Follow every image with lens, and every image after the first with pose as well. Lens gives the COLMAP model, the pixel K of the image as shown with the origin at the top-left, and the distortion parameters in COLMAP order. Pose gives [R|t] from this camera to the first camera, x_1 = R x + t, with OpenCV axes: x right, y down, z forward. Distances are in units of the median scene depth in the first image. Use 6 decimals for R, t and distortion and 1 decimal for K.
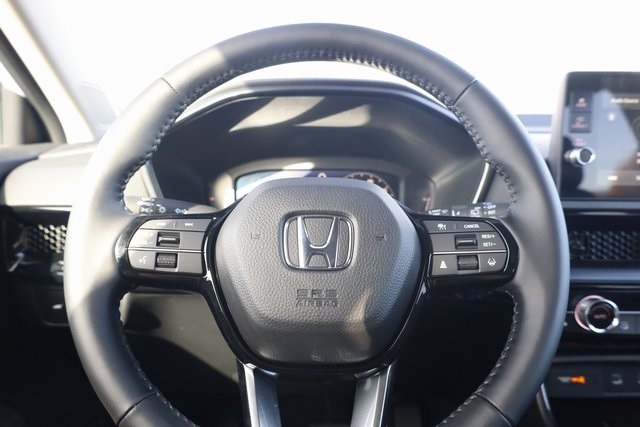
lens RADIAL K [[446.2, 0, 322.5], [0, 446.2, 208.0], [0, 0, 1]] dist [-0.009054, -0.005763]
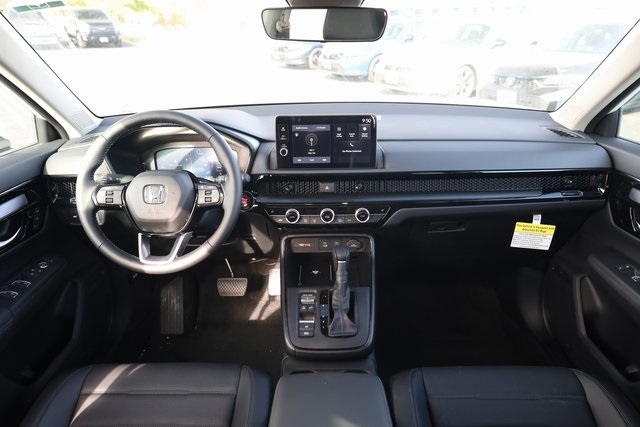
lens RADIAL K [[446.2, 0, 326.0], [0, 446.2, 210.8], [0, 0, 1]] dist [-0.009054, -0.005763]
pose [[0.999857, -0.015225, -0.007412, 0.772746], [0.016422, 0.978629, 0.204977, -0.276967], [0.004132, -0.205069, 0.978739, -1.332660]]
